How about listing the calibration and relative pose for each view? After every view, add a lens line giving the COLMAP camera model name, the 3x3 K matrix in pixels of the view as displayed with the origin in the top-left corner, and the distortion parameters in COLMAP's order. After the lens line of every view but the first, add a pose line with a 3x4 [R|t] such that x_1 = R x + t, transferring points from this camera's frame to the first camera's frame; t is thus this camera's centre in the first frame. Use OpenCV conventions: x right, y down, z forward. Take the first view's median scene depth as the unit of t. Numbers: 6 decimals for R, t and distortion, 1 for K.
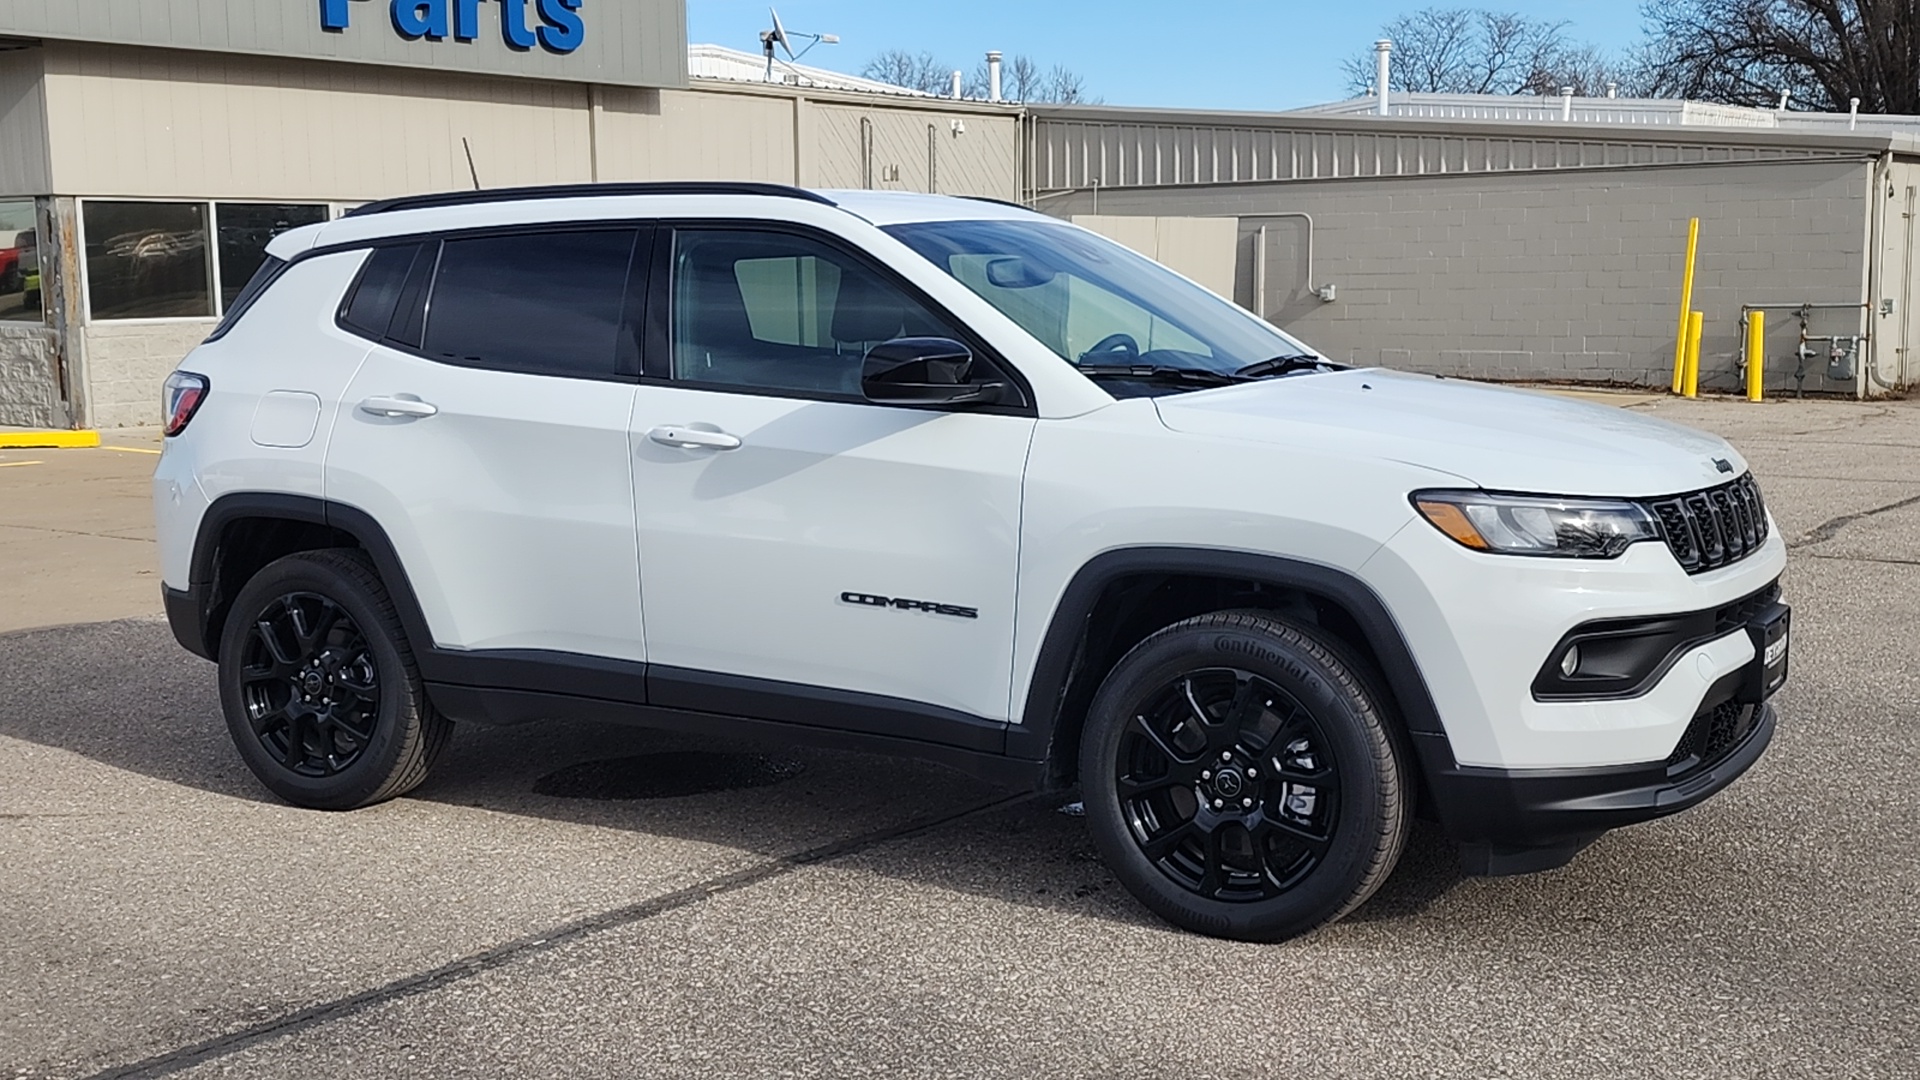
lens RADIAL K [[2396.5, 0, 955.8], [0, 2396.5, 559.2], [0, 0, 1]] dist [0.235579, -0.614543]
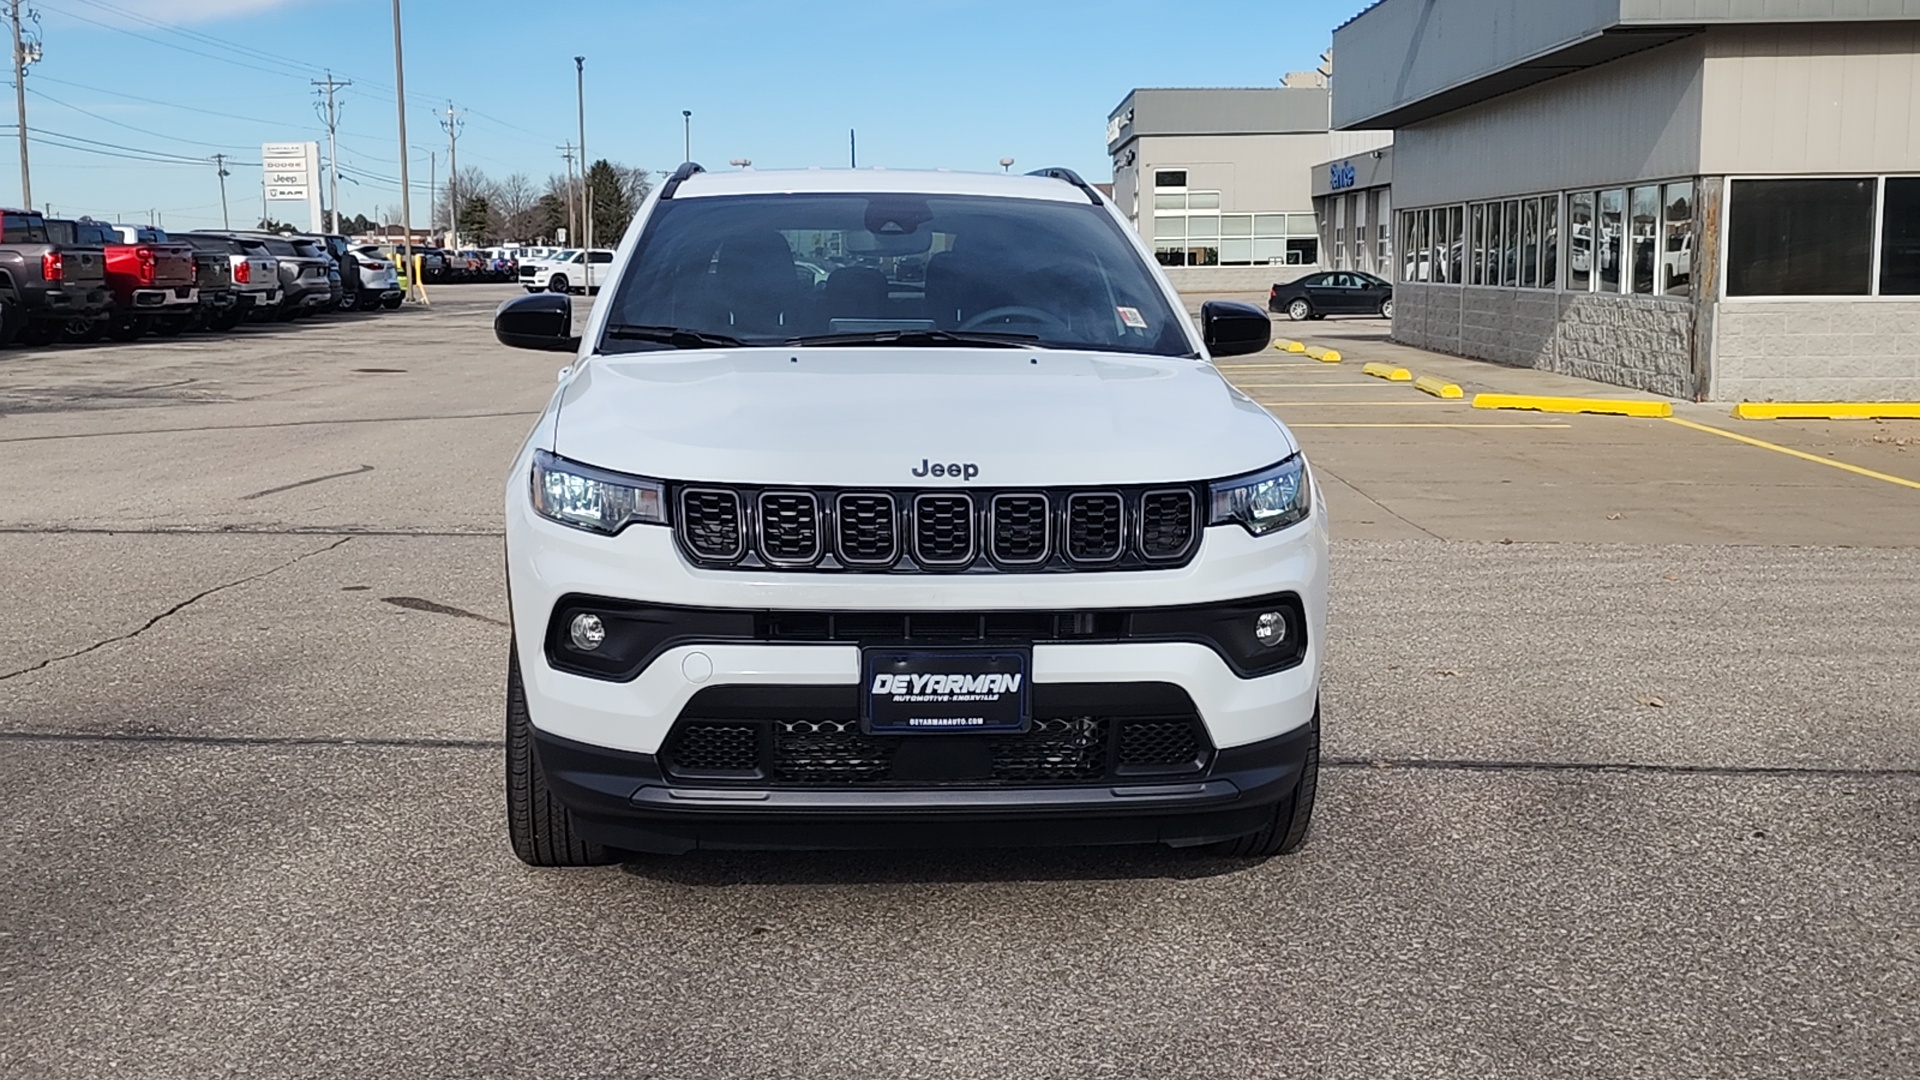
lens RADIAL K [[2393.7, 0, 955.9], [0, 2393.7, 538.5], [0, 0, 1]] dist [0.221718, -0.593246]
pose [[0.581517, 0.106021, -0.806596, 0.872053], [-0.106414, 0.992866, 0.053786, -0.051126], [0.806544, 0.054556, 0.588651, 0.422078]]
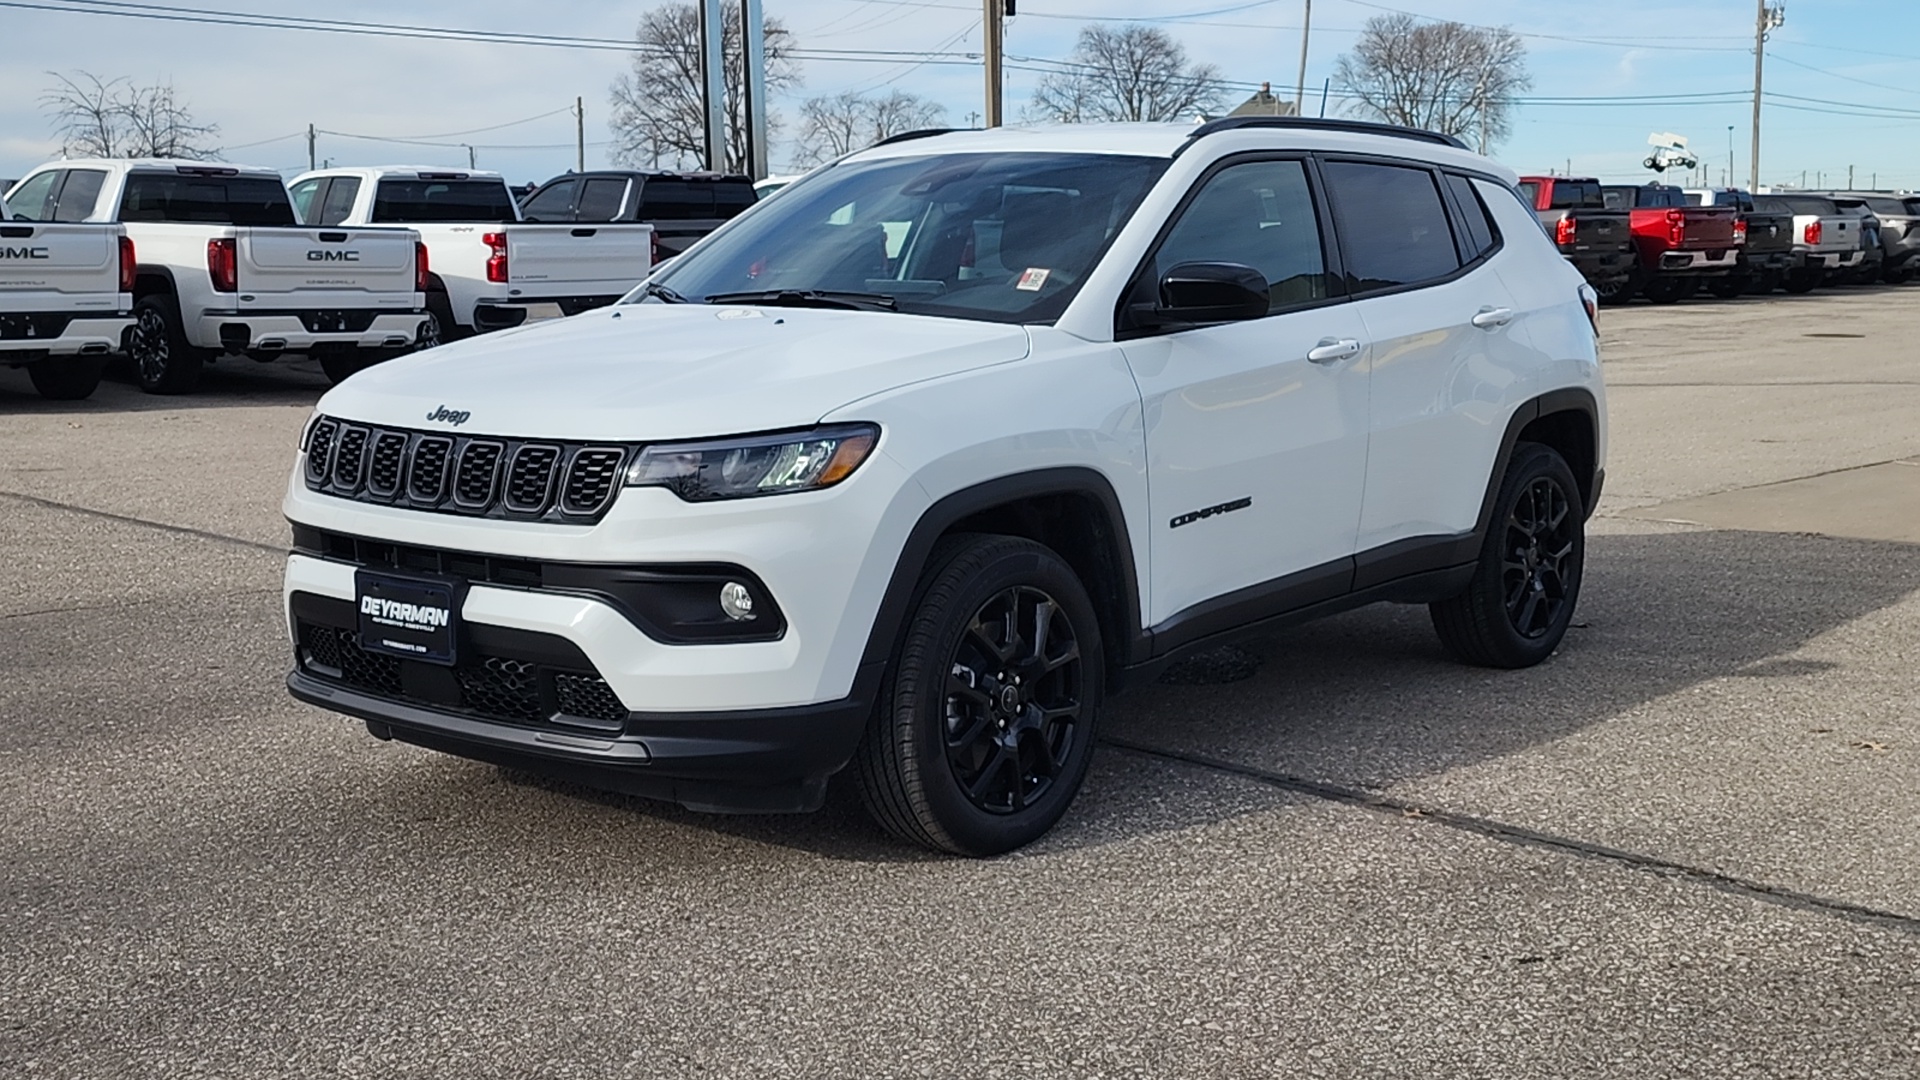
lens RADIAL K [[2393.7, 0, 955.9], [0, 2393.7, 538.5], [0, 0, 1]] dist [0.221718, -0.593246]
pose [[-0.206333, 0.137051, -0.968836, 1.014113], [-0.105744, 0.981220, 0.161323, -0.136248], [0.972751, 0.135735, -0.187966, 1.149602]]
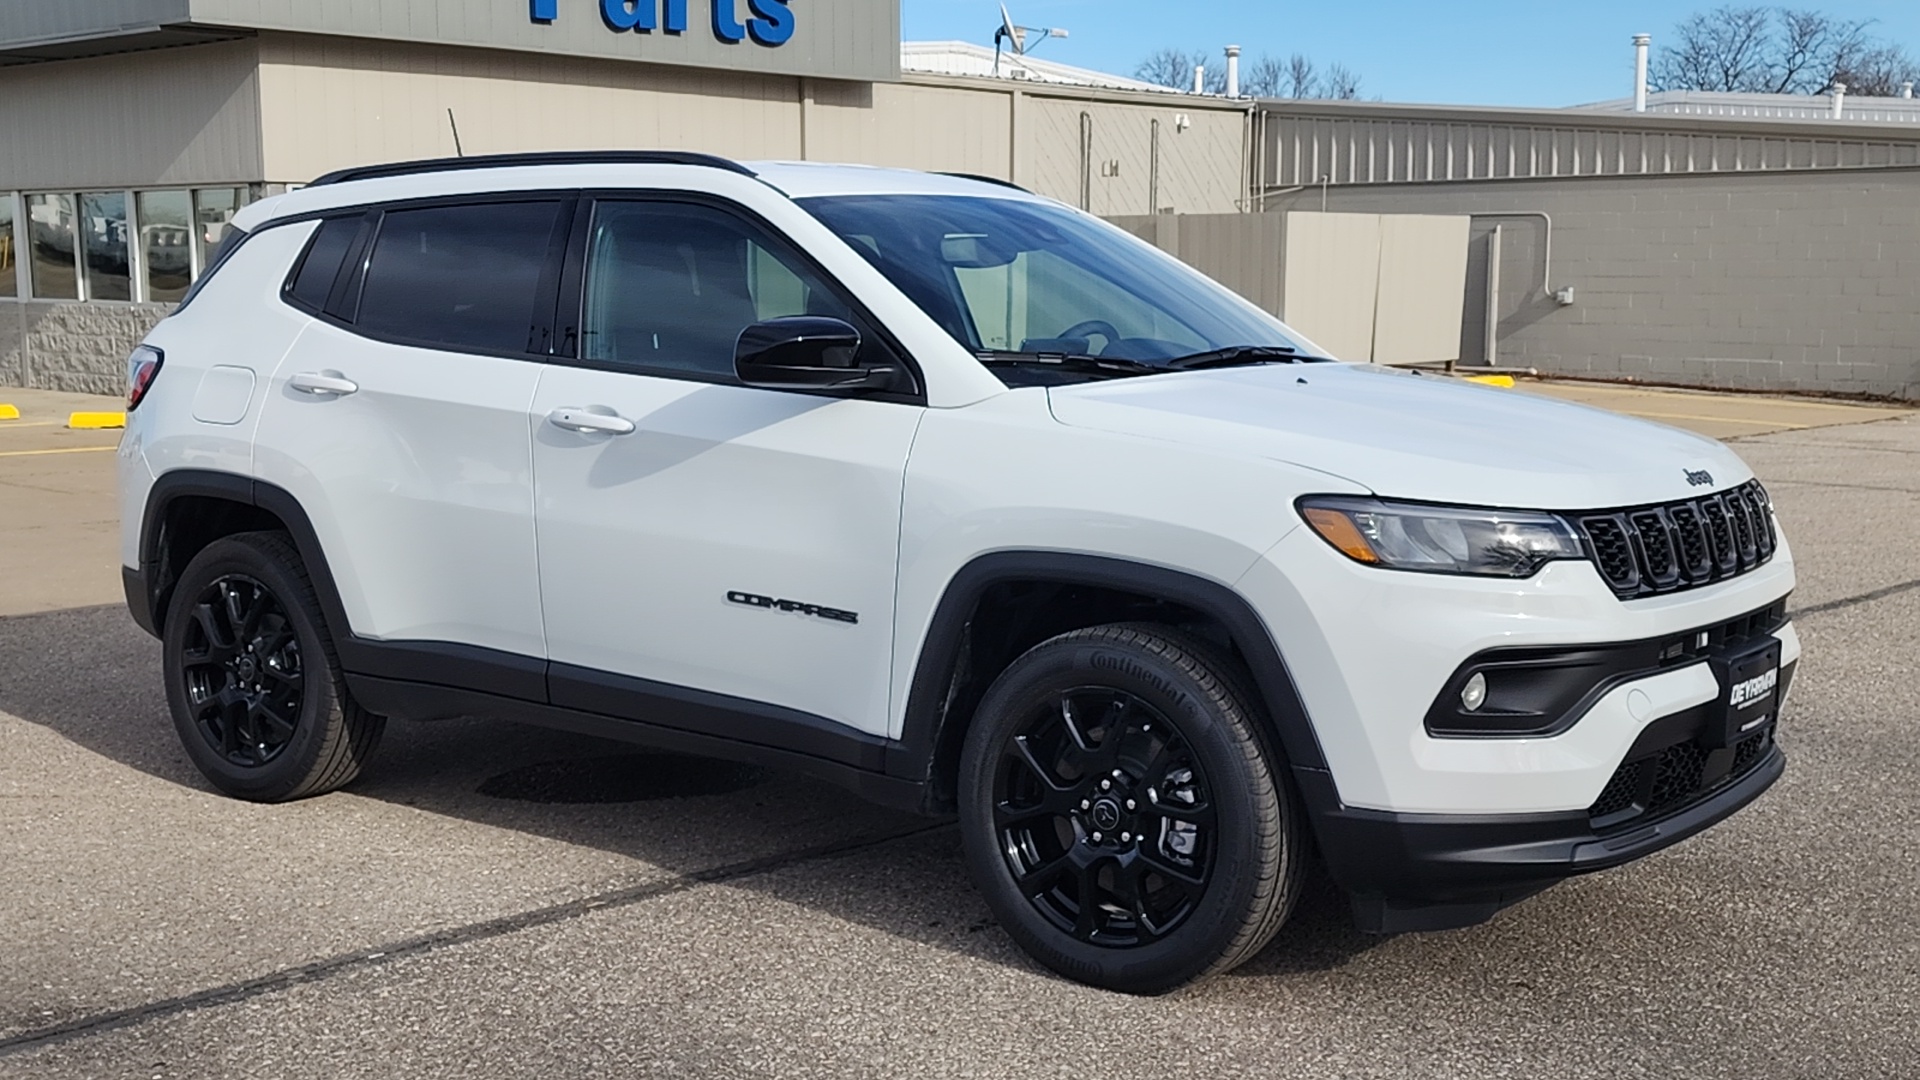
lens RADIAL K [[2393.7, 0, 955.9], [0, 2393.7, 538.5], [0, 0, 1]] dist [0.221718, -0.593246]
pose [[0.992250, 0.027561, -0.121164, 0.132477], [-0.028651, 0.999563, -0.007264, -0.001967], [0.120911, 0.010679, 0.992606, 0.079222]]
